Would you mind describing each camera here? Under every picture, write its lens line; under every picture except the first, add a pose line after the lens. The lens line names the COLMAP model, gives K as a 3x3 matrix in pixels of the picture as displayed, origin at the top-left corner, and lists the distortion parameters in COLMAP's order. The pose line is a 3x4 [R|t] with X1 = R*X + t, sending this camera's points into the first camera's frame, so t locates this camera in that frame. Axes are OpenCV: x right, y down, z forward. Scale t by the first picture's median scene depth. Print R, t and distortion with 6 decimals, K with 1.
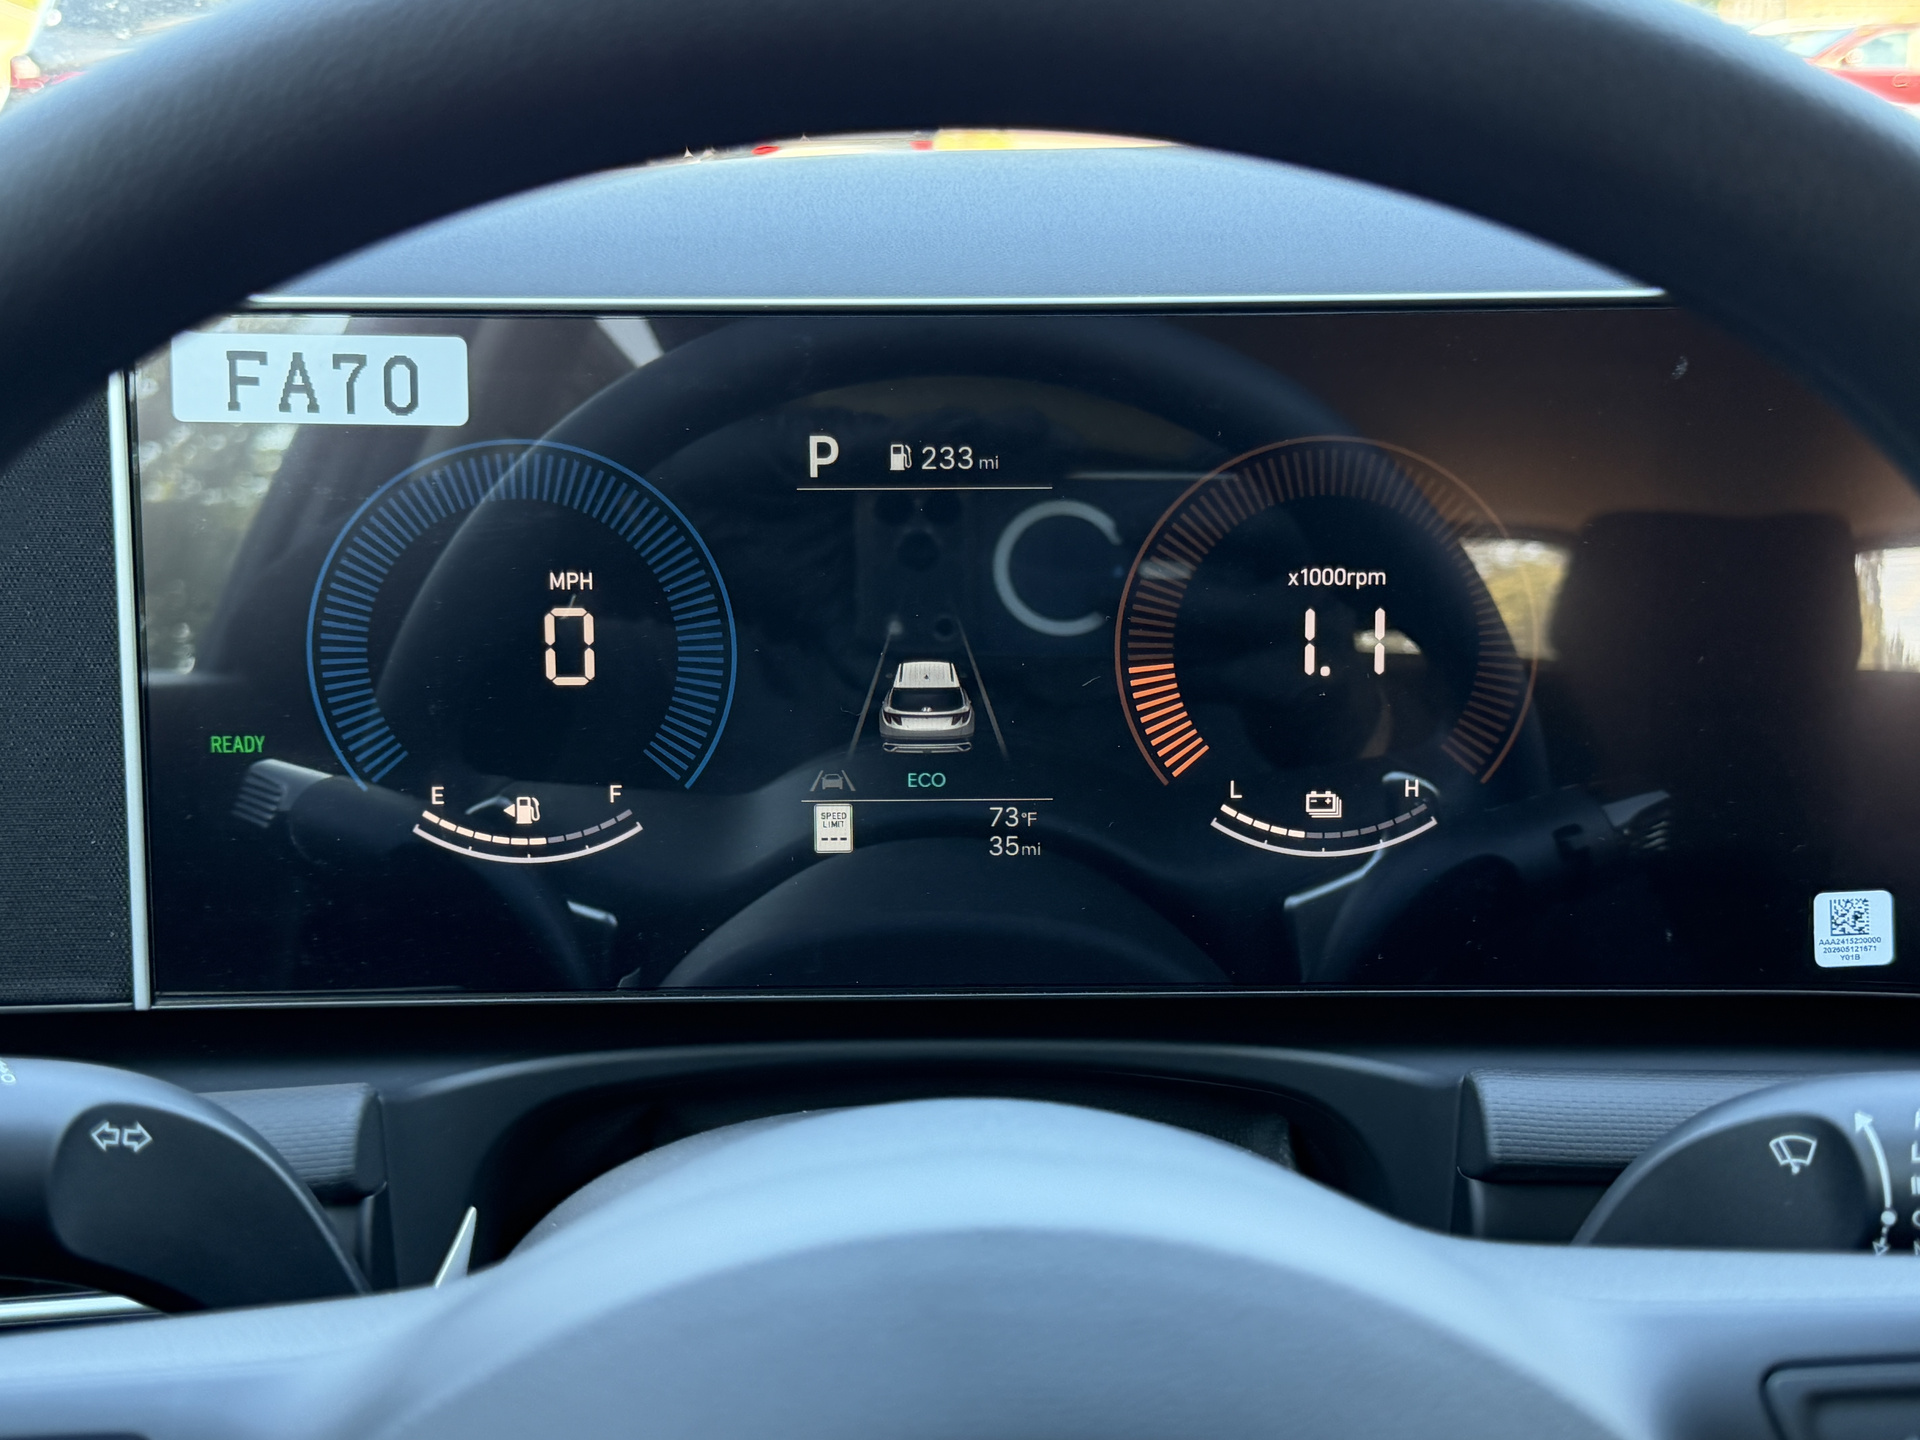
lens RADIAL K [[2234.0, 0, 964.6], [0, 2234.0, 733.1], [0, 0, 1]] dist [0.090391, 0.000000]
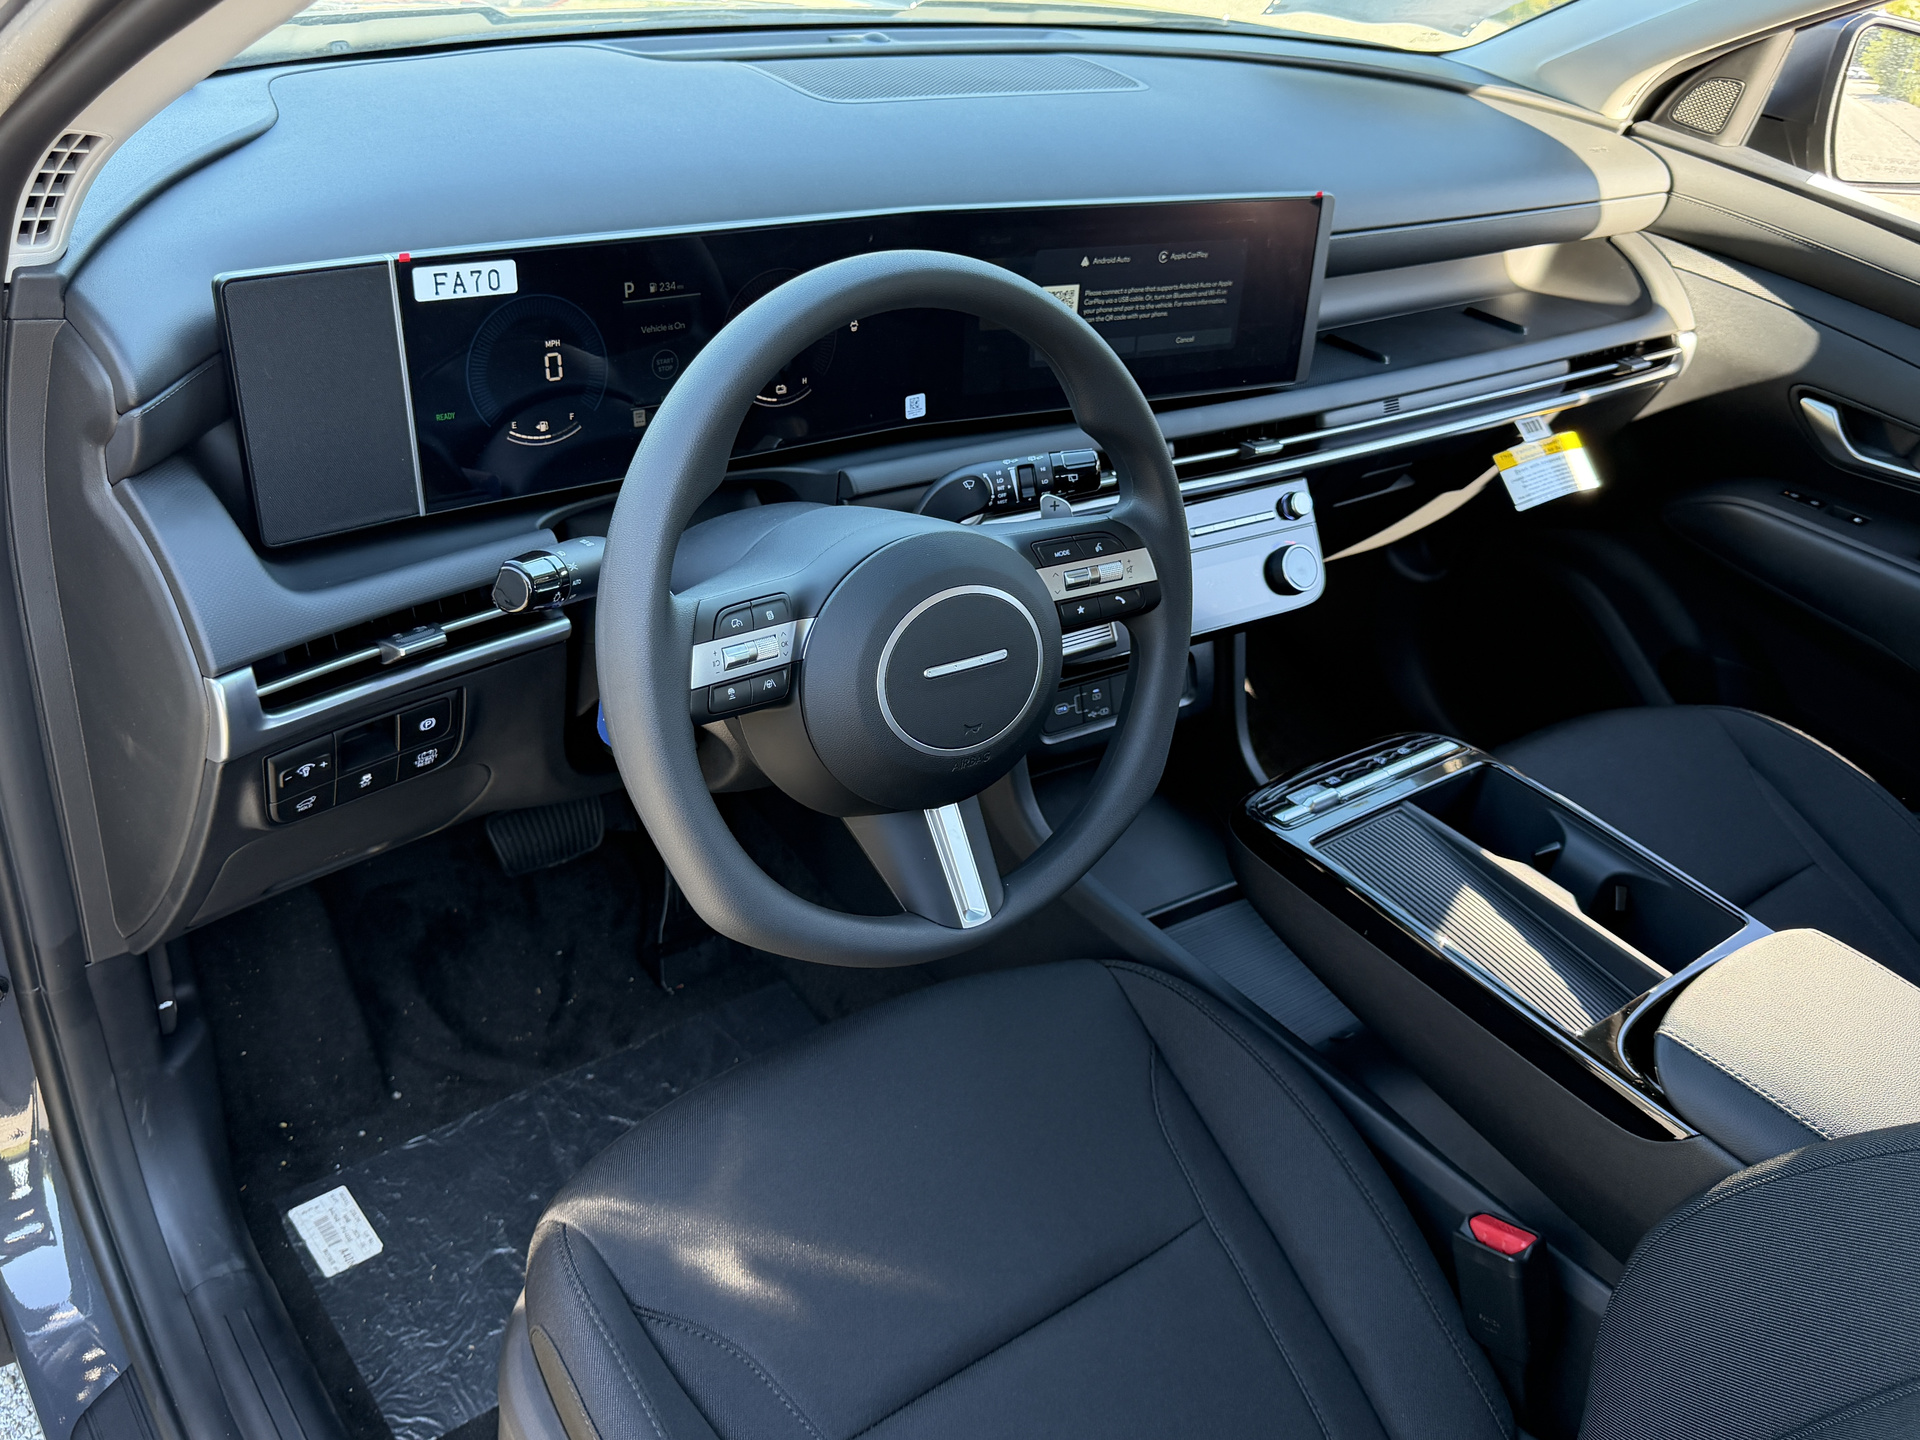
lens RADIAL K [[1630.0, 0, 966.3], [0, 1630.0, 724.5], [0, 0, 1]] dist [0.058730, -0.050091]
pose [[0.785582, -0.245302, 0.568056, -1.050300], [0.020025, 0.927658, 0.372895, -0.380097], [-0.618433, -0.281564, 0.733663, -0.965978]]
